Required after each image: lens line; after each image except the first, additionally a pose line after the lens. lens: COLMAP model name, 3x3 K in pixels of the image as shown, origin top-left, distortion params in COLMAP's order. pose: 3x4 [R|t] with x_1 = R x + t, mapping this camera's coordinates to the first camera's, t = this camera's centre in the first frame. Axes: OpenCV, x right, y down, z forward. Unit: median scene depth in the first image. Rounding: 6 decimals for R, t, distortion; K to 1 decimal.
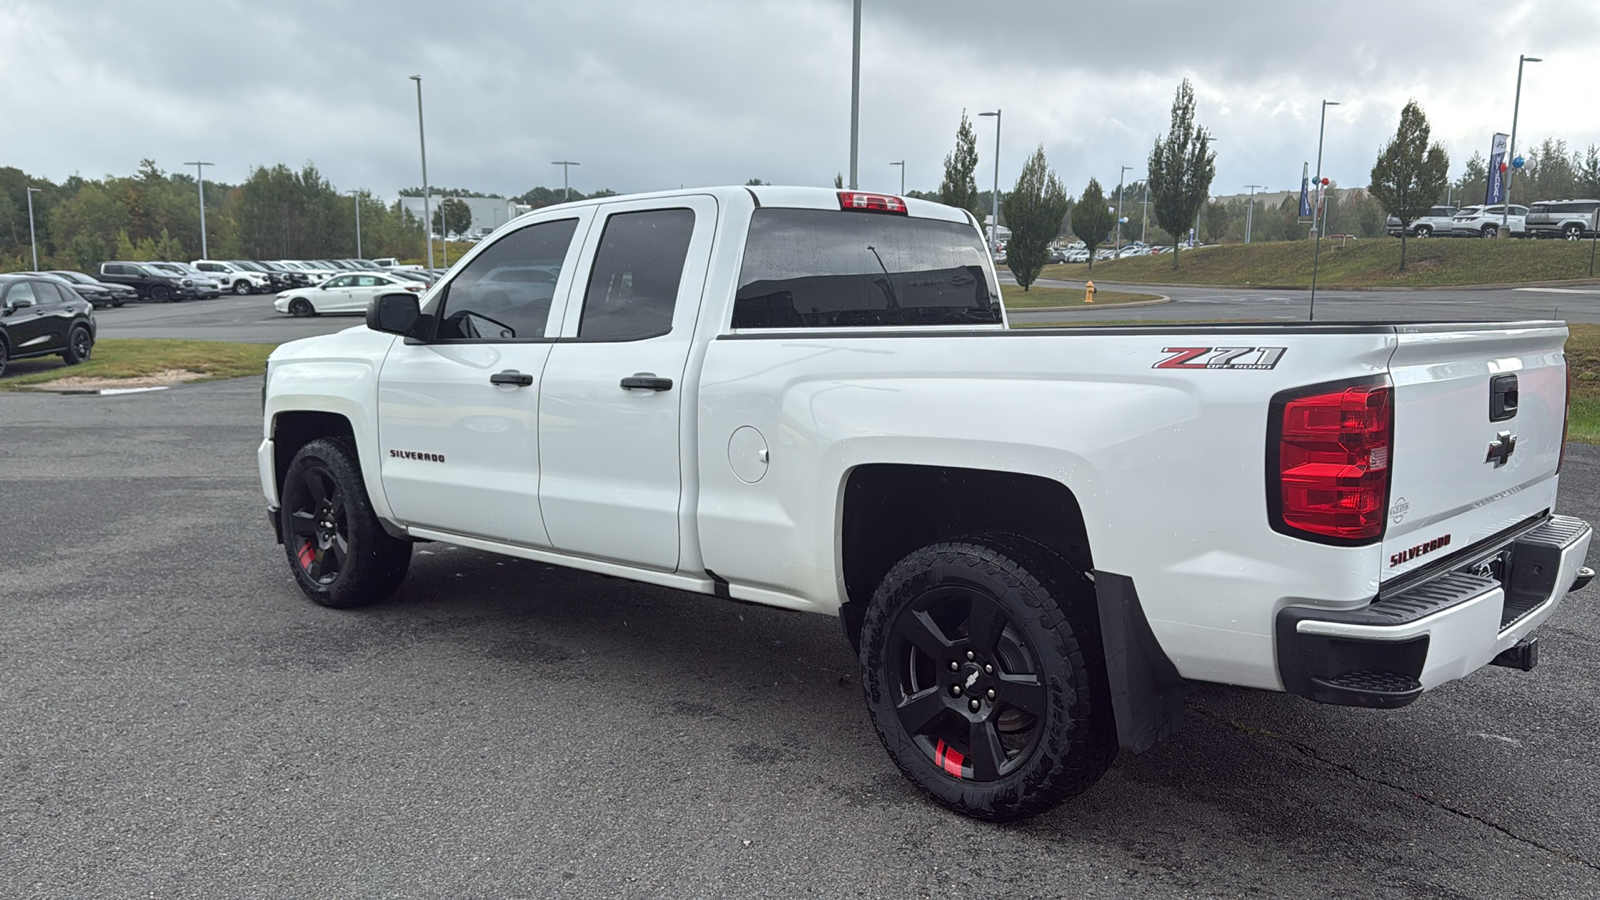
lens RADIAL K [[1274.4, 0, 830.6], [0, 1274.4, 445.7], [0, 0, 1]] dist [0.146884, -0.262005]
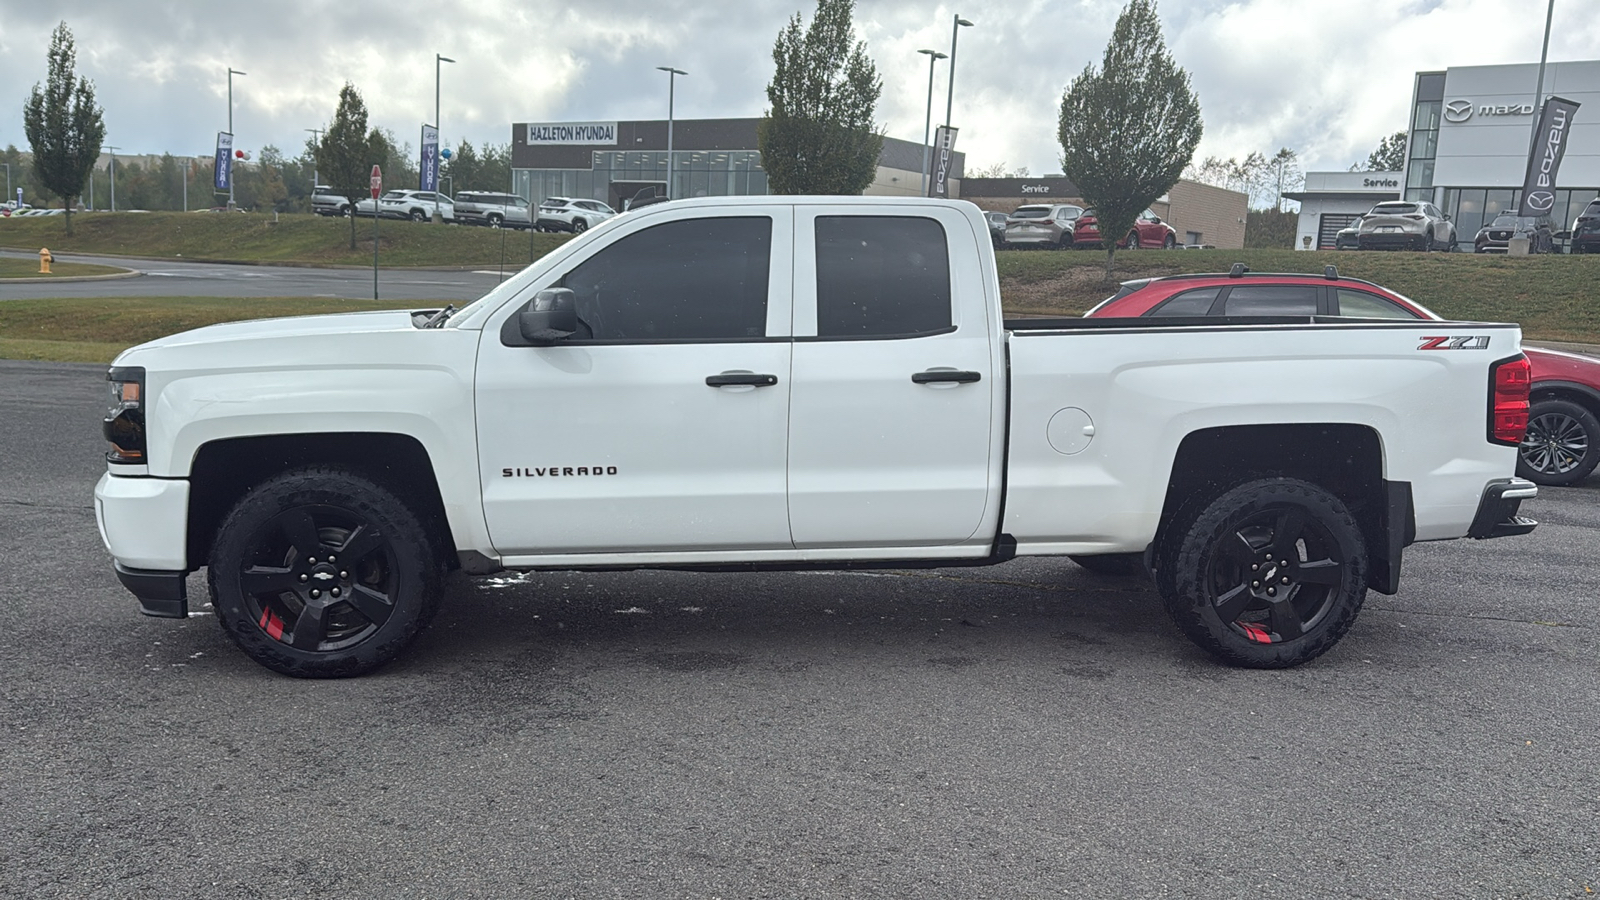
lens RADIAL K [[1271.3, 0, 828.5], [0, 1271.3, 465.8], [0, 0, 1]] dist [0.157700, -0.256099]
pose [[0.666936, -0.091573, 0.739467, -0.928447], [0.065798, 0.995780, 0.063969, -0.044075], [-0.742204, 0.005992, 0.670147, 0.297989]]
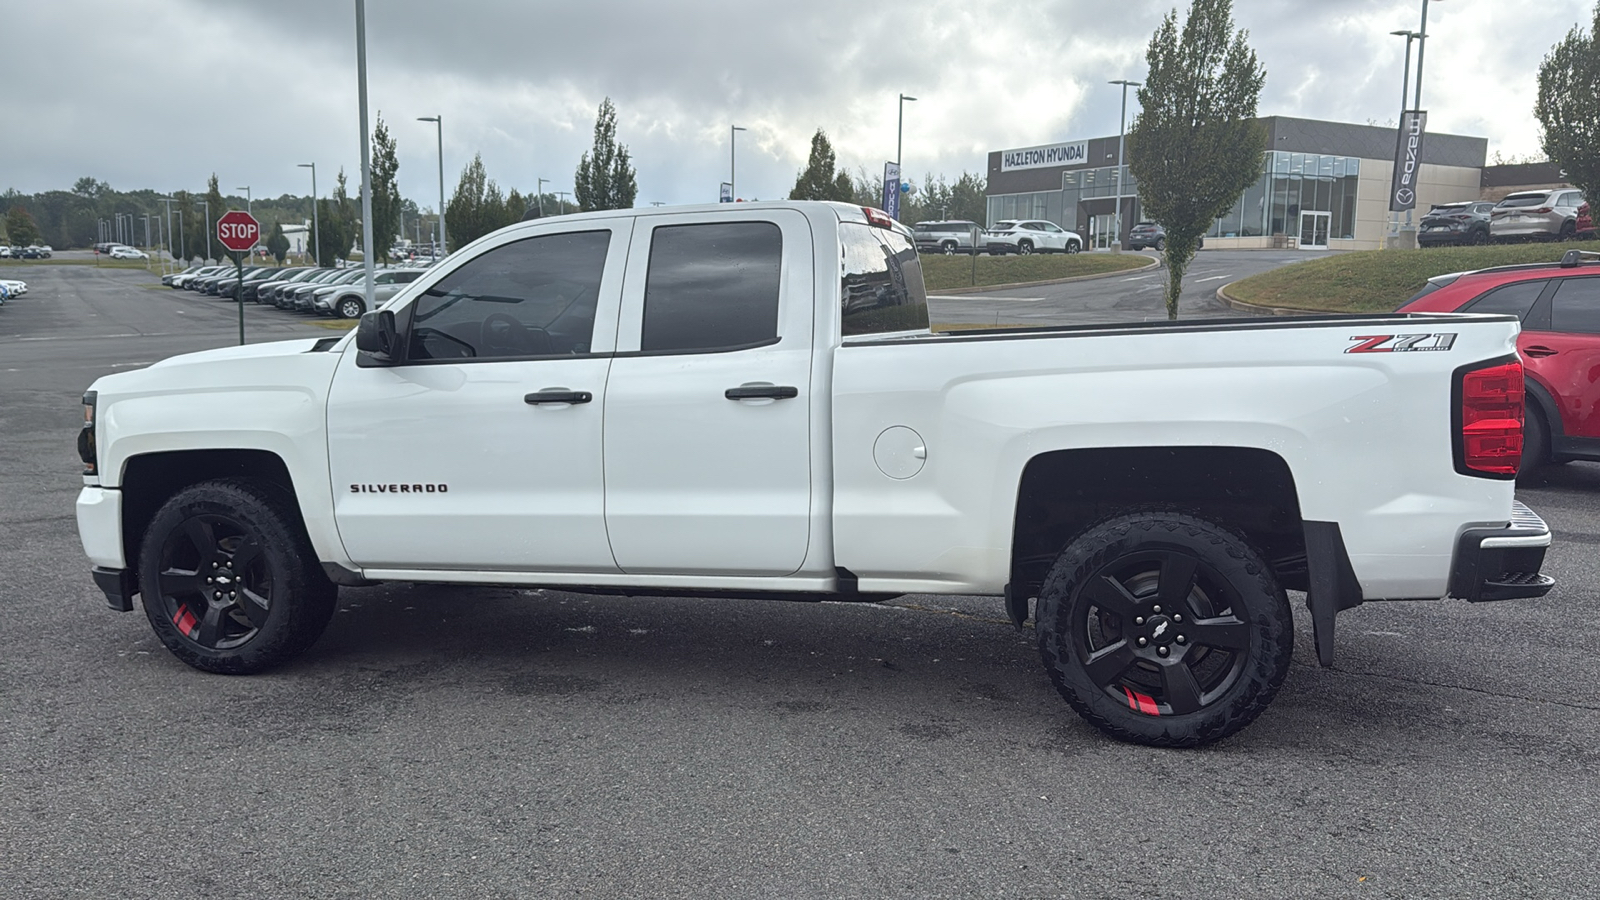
lens RADIAL K [[1268.0, 0, 820.5], [0, 1268.0, 445.8], [0, 0, 1]] dist [0.174529, -0.345949]
pose [[0.900471, -0.064169, 0.430156, -0.482549], [0.067660, 0.997683, 0.007194, -0.009201], [-0.429620, 0.022626, 0.902726, 0.058436]]
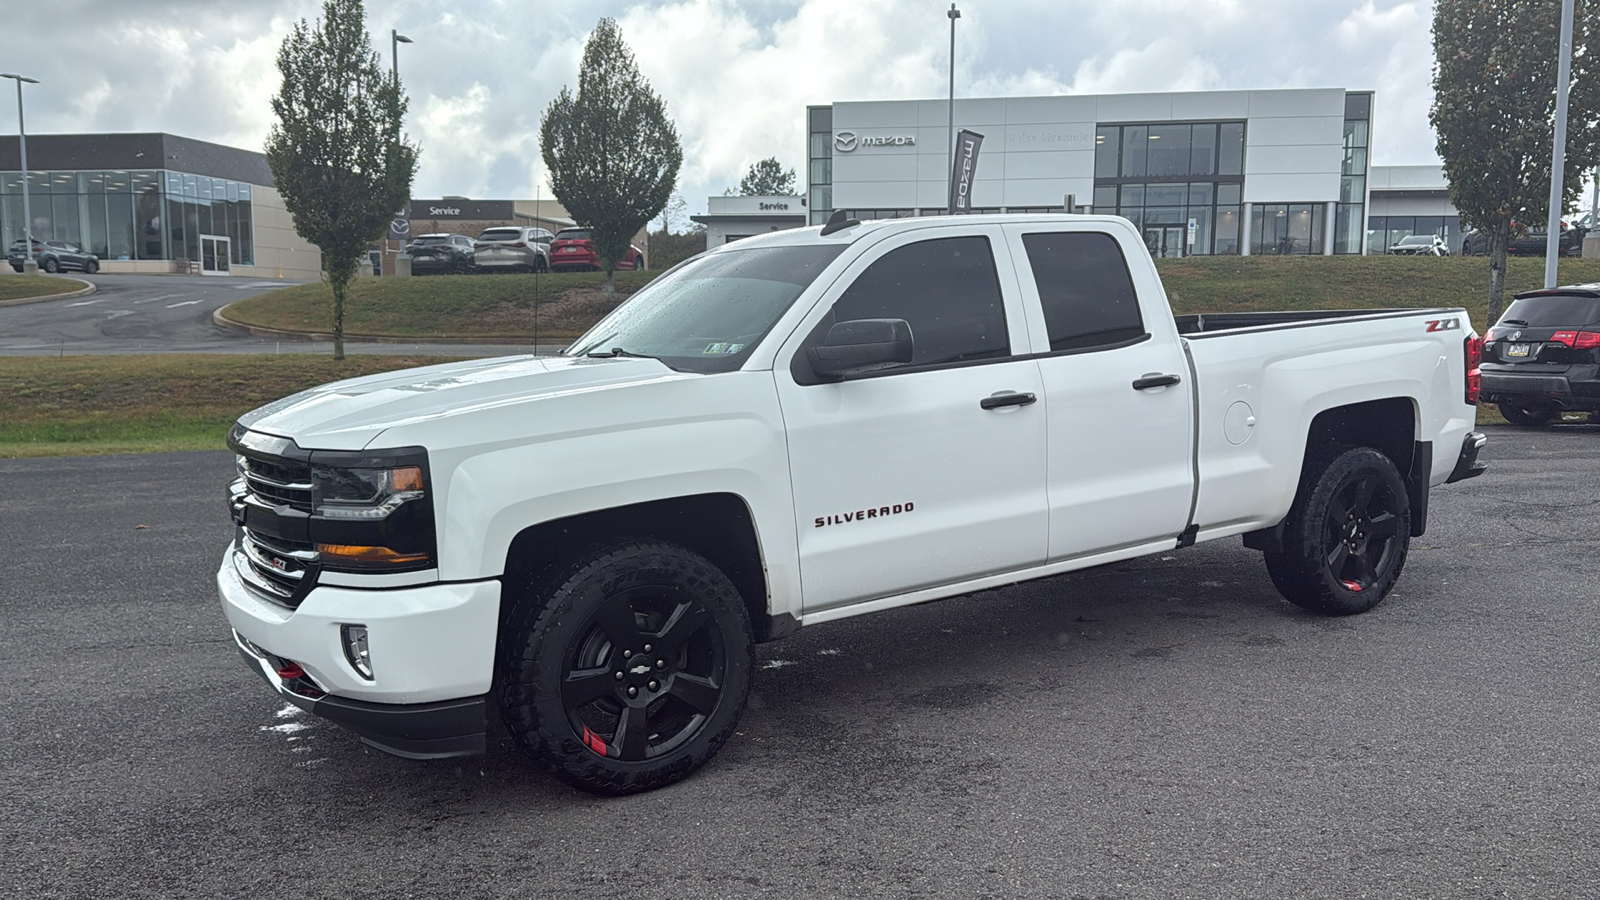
lens RADIAL K [[1272.7, 0, 829.1], [0, 1272.7, 462.9], [0, 0, 1]] dist [0.141209, -0.250251]
pose [[0.252554, -0.128165, 0.959057, -1.208558], [0.141808, 0.985388, 0.094341, -0.114855], [-0.957135, 0.112176, 0.267039, 0.875987]]
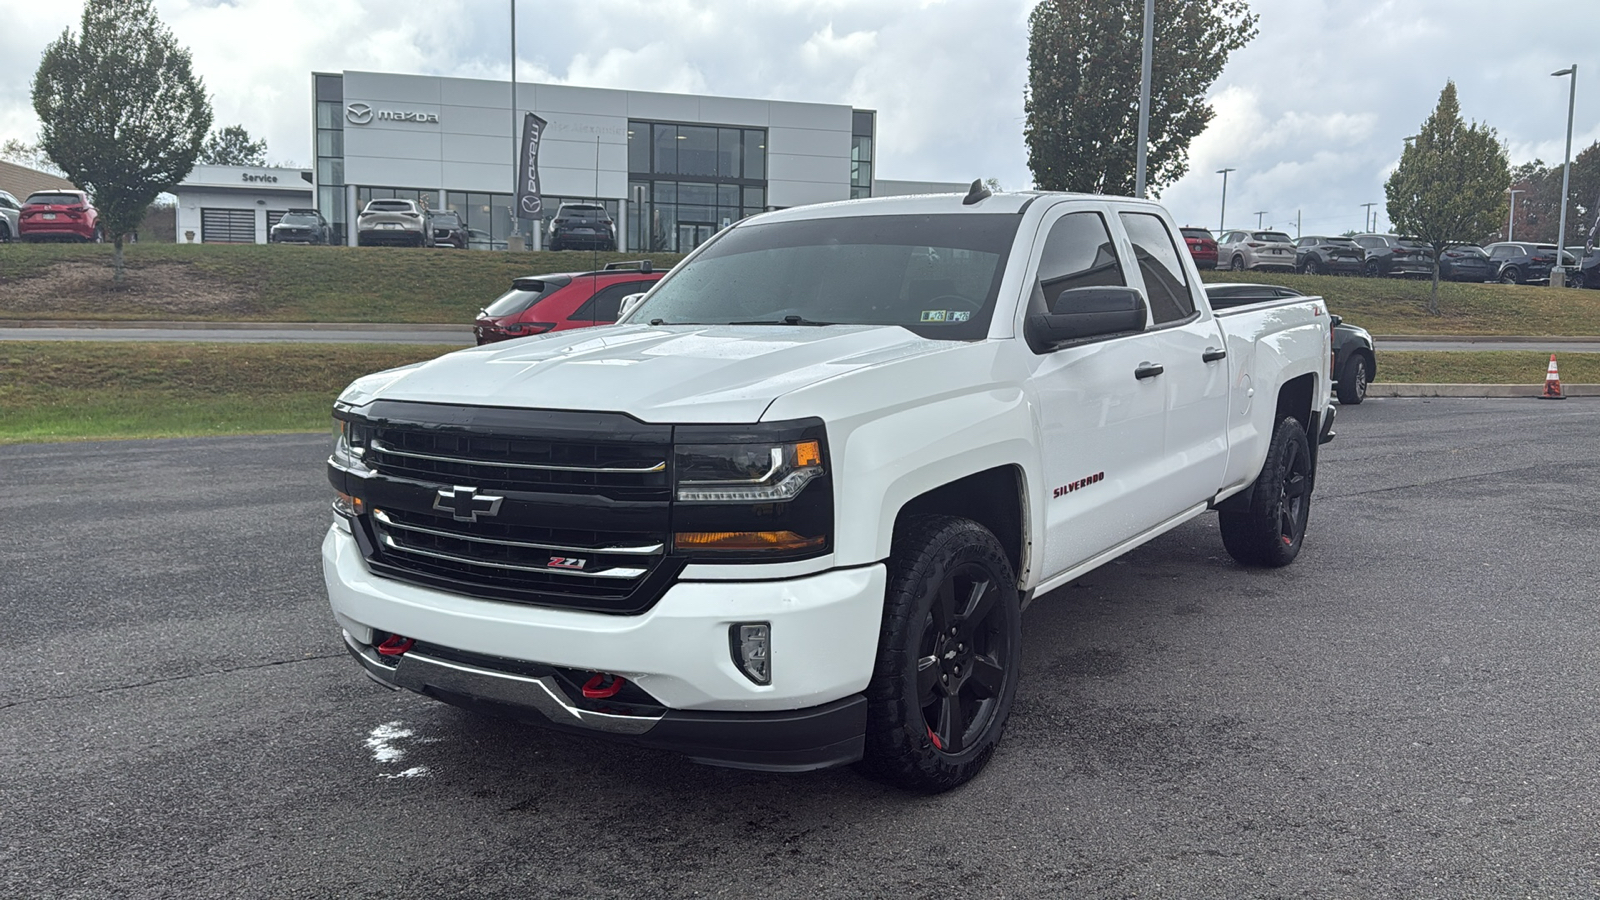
lens RADIAL K [[1274.4, 0, 830.6], [0, 1274.4, 445.7], [0, 0, 1]] dist [0.146884, -0.262005]
pose [[-0.141413, -0.120618, 0.982575, -1.198363], [0.120205, 0.983113, 0.137984, -0.161642], [-0.982626, 0.137623, -0.124526, 1.371331]]
